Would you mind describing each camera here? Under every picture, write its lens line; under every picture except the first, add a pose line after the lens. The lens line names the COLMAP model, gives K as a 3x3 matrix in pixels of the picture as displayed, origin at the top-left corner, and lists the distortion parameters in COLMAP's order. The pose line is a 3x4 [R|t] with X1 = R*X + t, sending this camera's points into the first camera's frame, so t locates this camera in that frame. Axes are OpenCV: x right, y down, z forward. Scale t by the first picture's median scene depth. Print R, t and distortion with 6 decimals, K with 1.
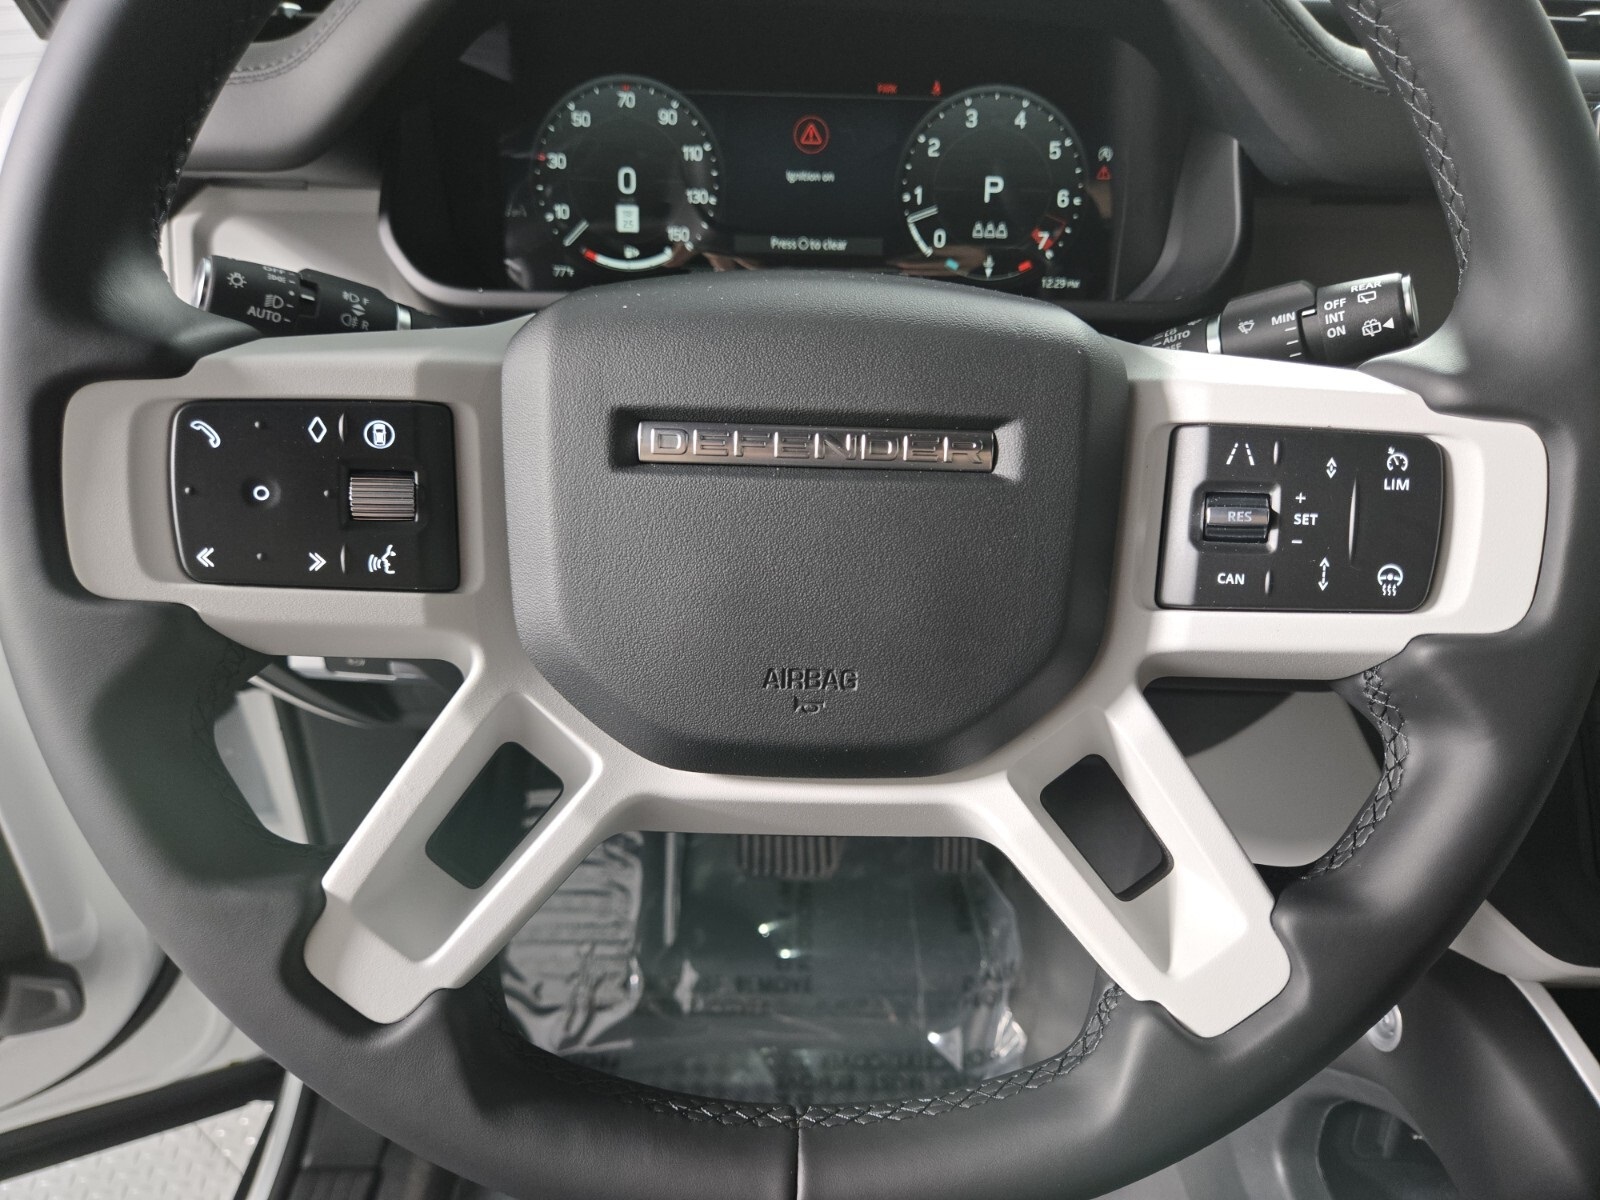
lens RADIAL K [[1094.5, 0, 800.0], [0, 1094.5, 600.0], [0, 0, 1]] dist [0.006806, -0.001834]
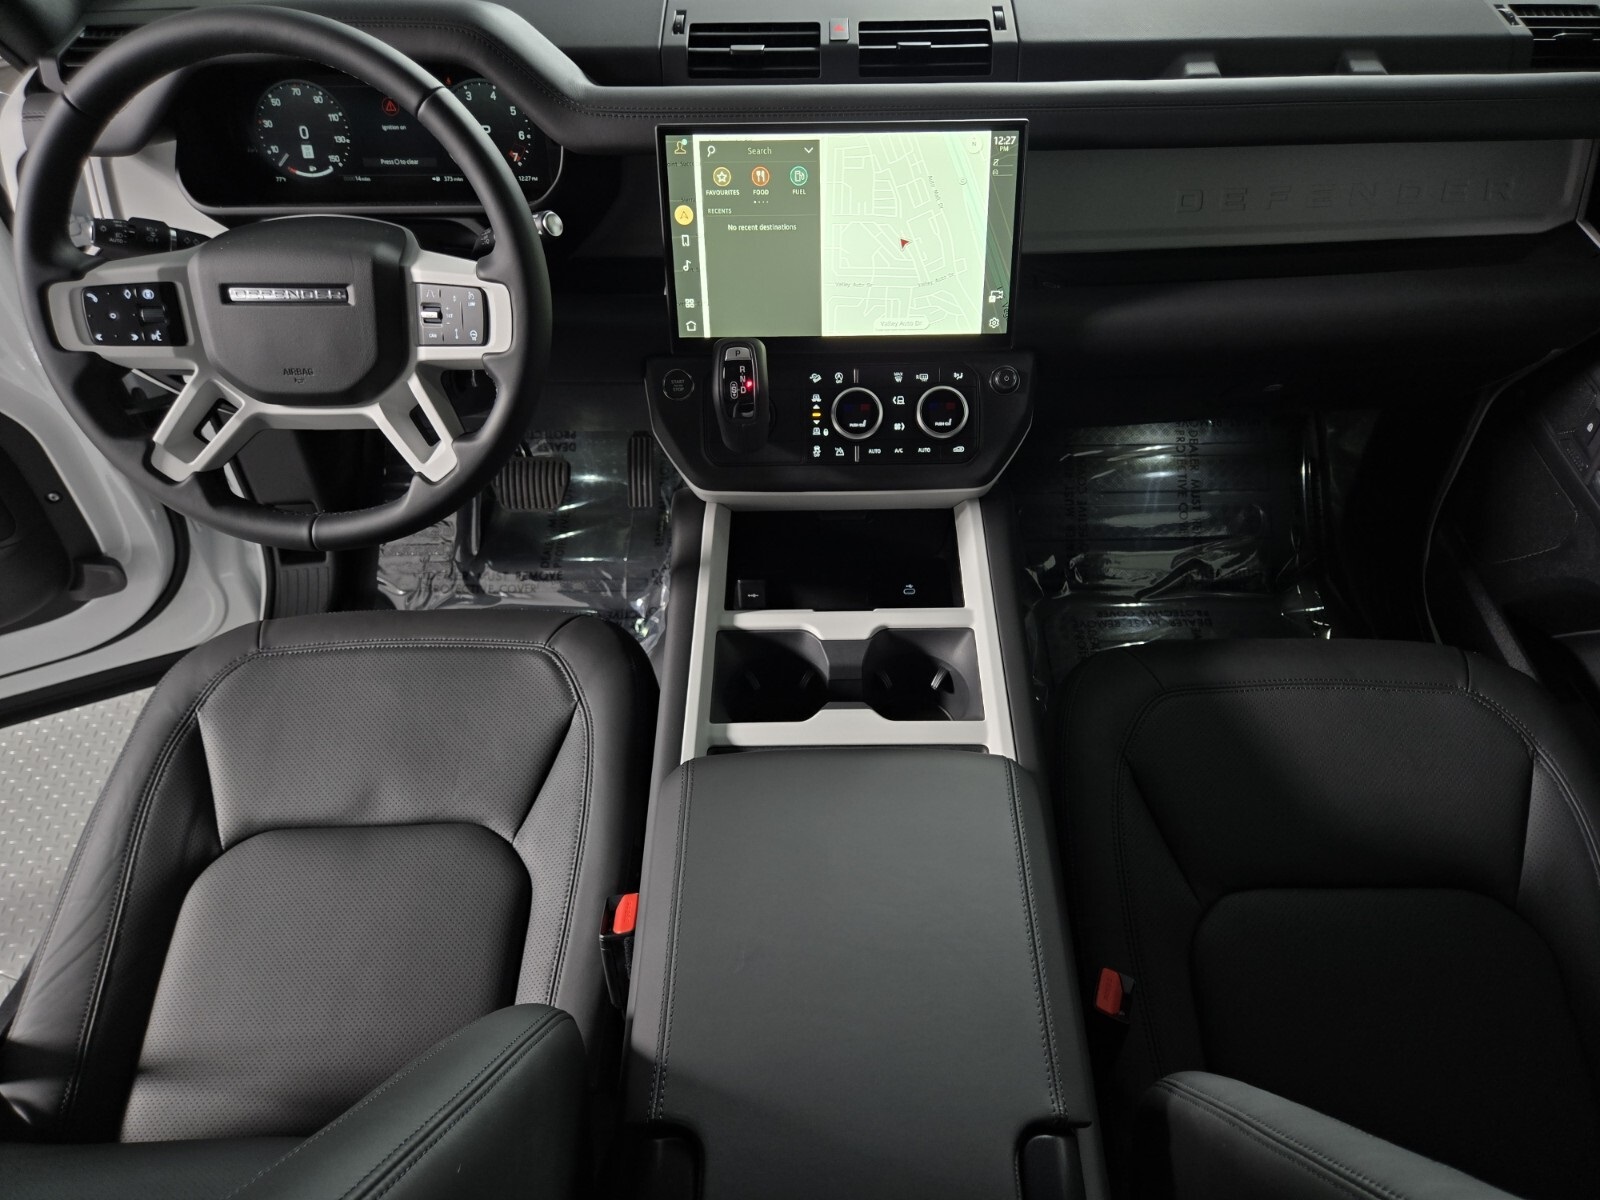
lens RADIAL K [[1066.0, 0, 822.8], [0, 1066.0, 584.3], [0, 0, 1]] dist [0.075031, -0.092708]
pose [[0.999586, -0.022492, -0.017965, 1.561428], [0.025965, 0.973935, 0.225337, 0.008094], [0.012429, -0.225710, 0.974115, -2.144612]]
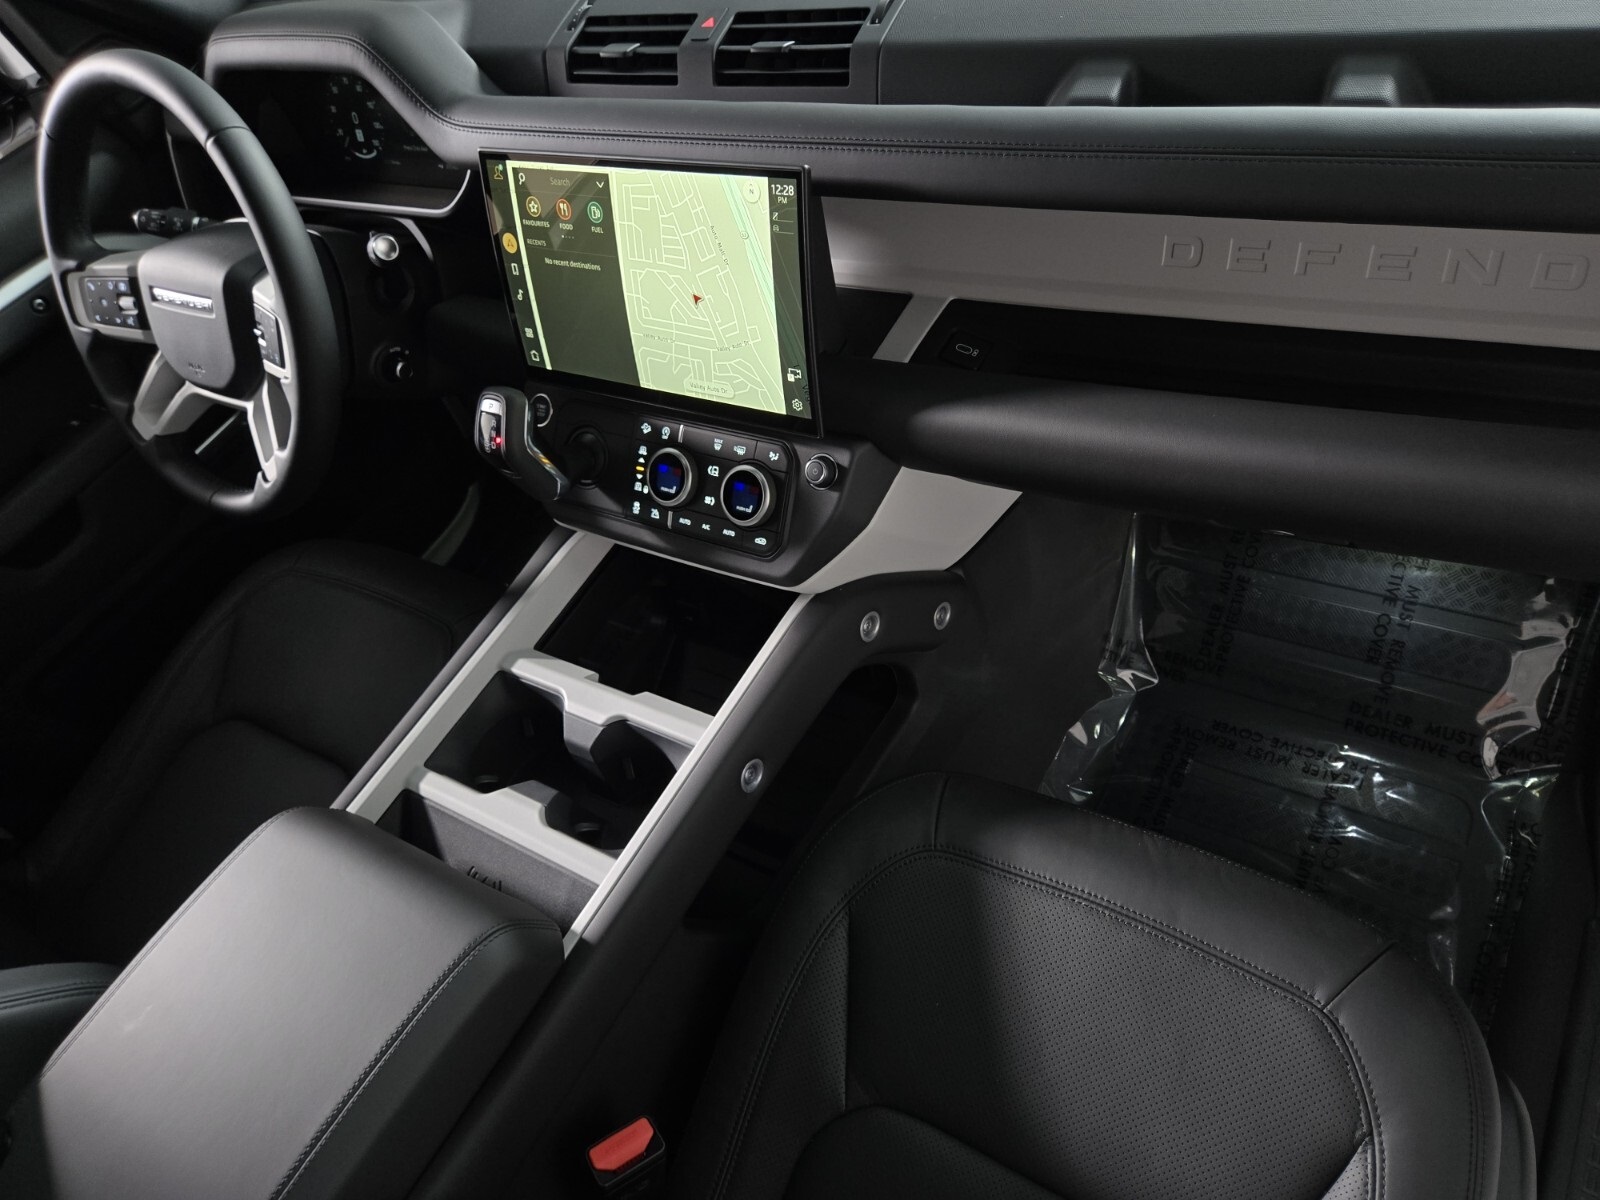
lens RADIAL K [[1066.0, 0, 822.8], [0, 1066.0, 584.3], [0, 0, 1]] dist [0.075031, -0.092708]
pose [[0.828611, 0.226352, -0.512024, 3.741405], [-0.034241, 0.933394, 0.357215, -0.605893], [0.558776, -0.278461, 0.781171, -0.842493]]
